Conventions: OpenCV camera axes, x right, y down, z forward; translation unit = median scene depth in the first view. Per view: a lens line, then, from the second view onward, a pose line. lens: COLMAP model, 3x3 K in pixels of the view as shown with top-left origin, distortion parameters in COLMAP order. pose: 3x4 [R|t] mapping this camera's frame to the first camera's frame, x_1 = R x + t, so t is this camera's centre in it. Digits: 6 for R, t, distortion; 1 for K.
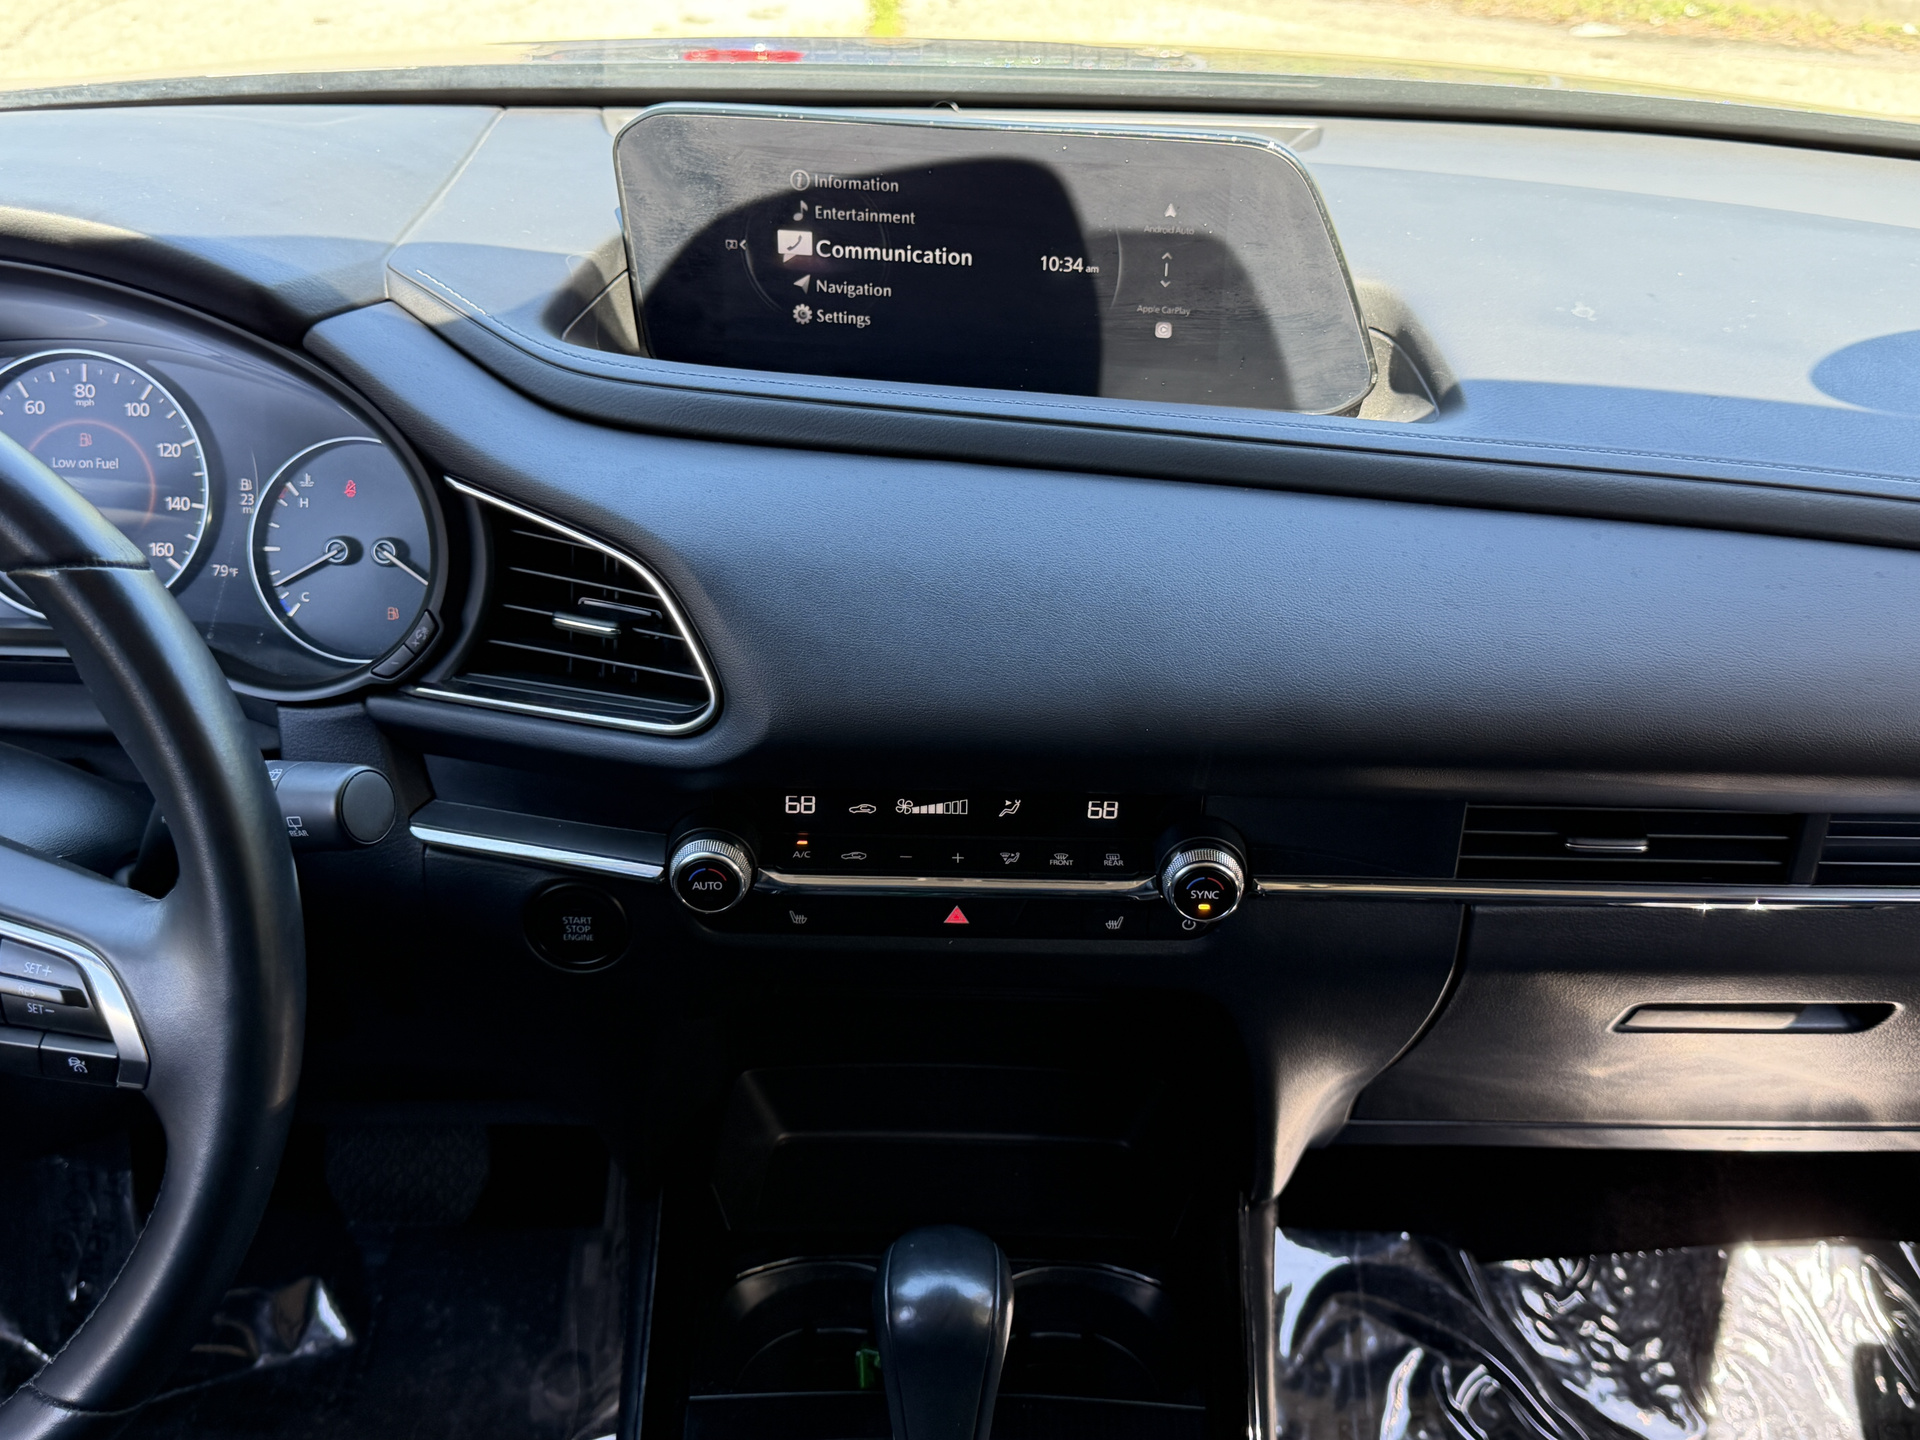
lens RADIAL K [[2054.7, 0, 971.4], [0, 2054.7, 727.4], [0, 0, 1]] dist [0.187344, -0.477101]
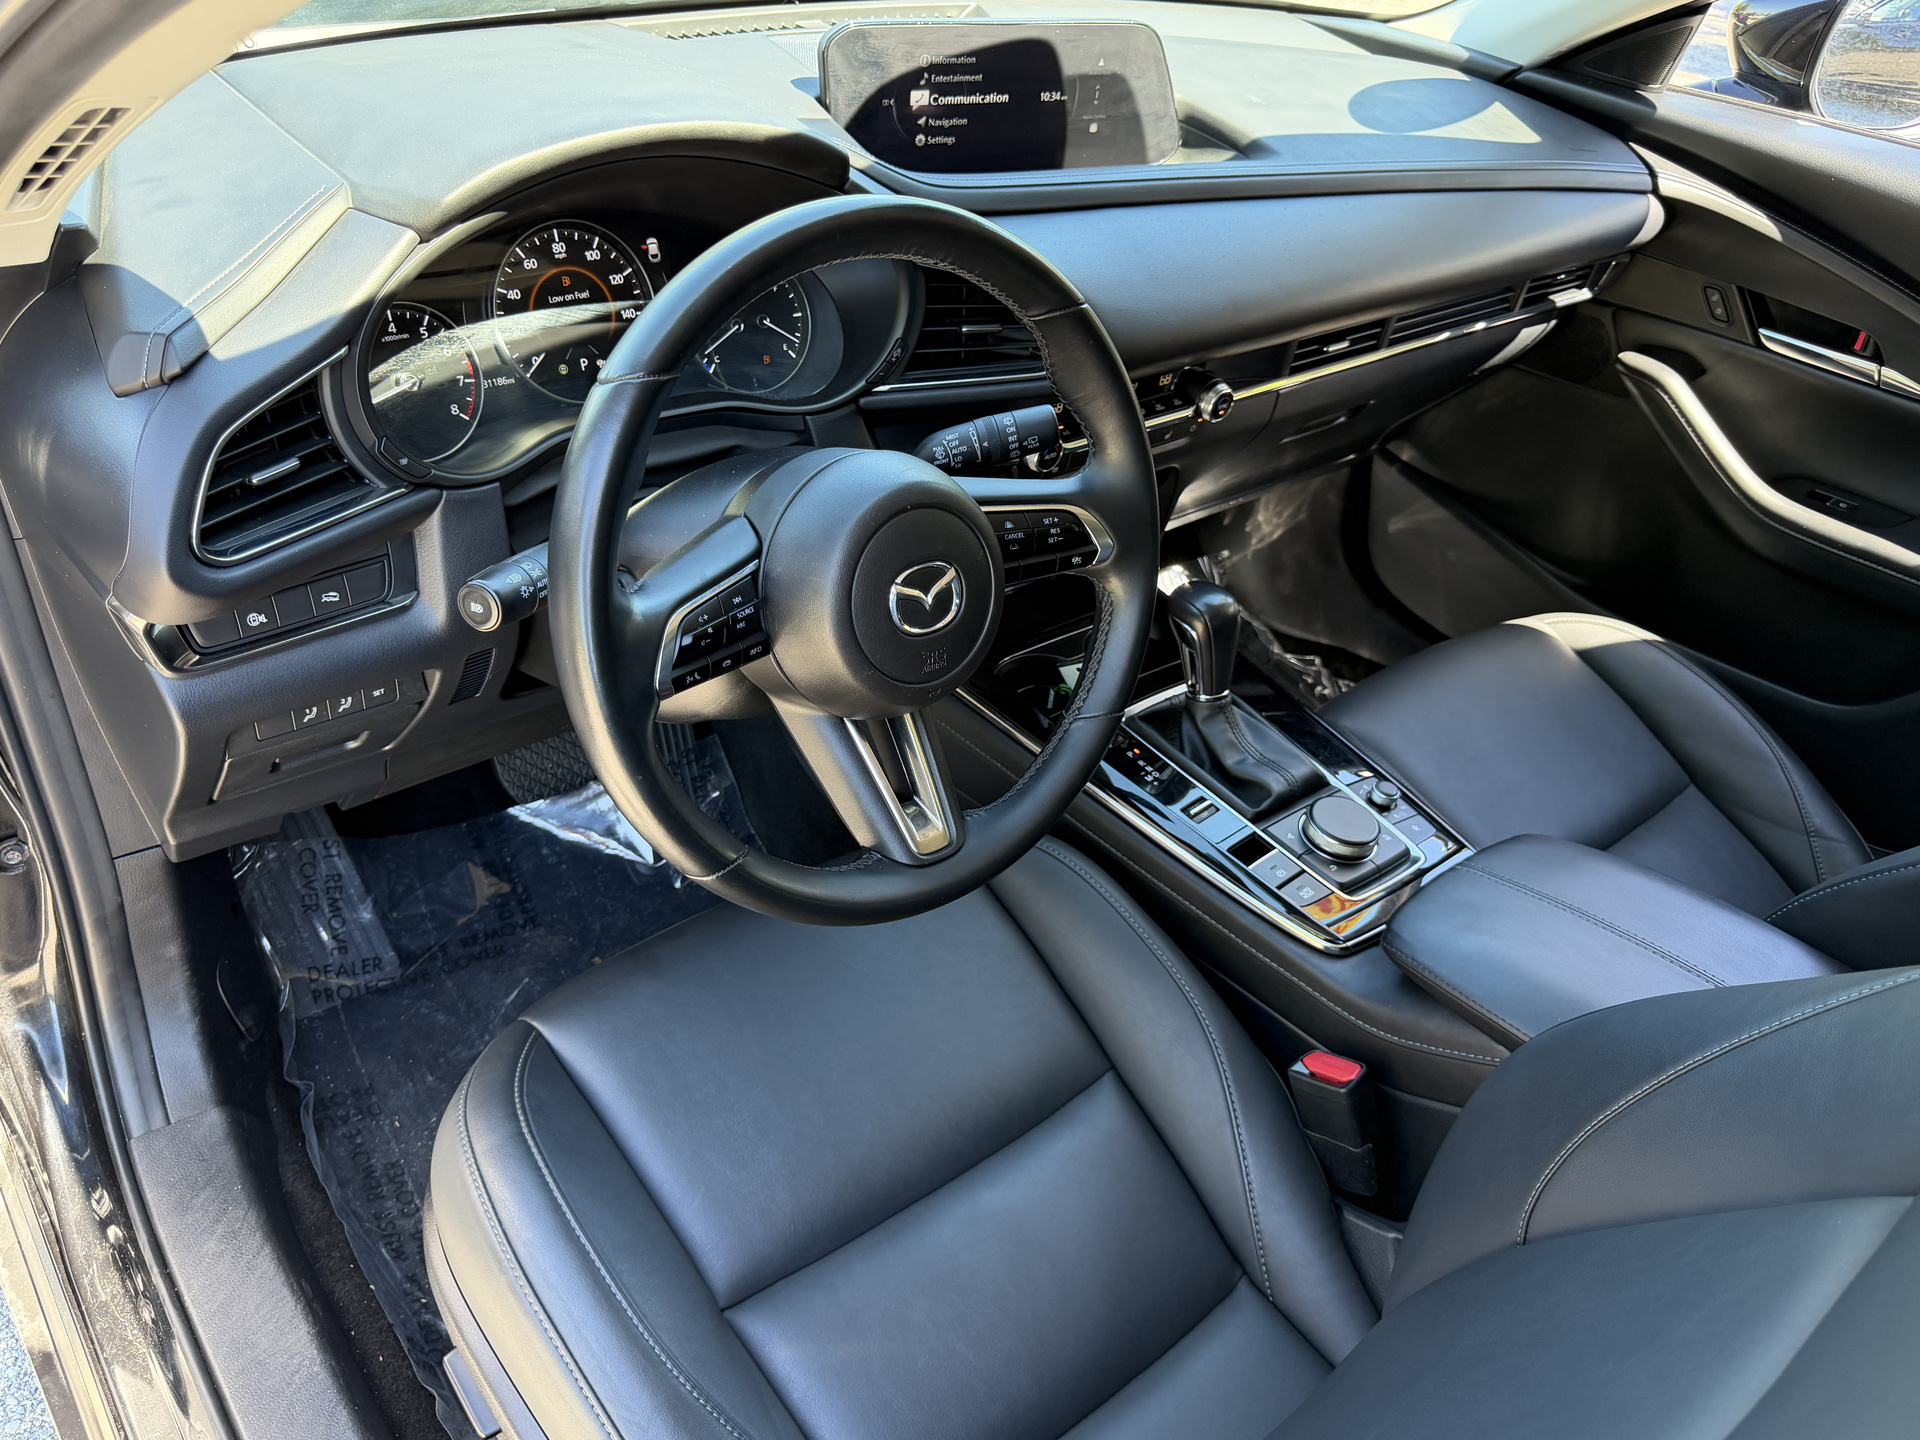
lens RADIAL K [[1464.0, 0, 964.1], [0, 1464.0, 725.9], [0, 0, 1]] dist [0.150218, -0.372862]
pose [[0.771870, -0.325574, 0.546093, -0.924679], [0.202853, 0.940155, 0.273788, -0.071973], [-0.602550, -0.100552, 0.791721, -0.069515]]
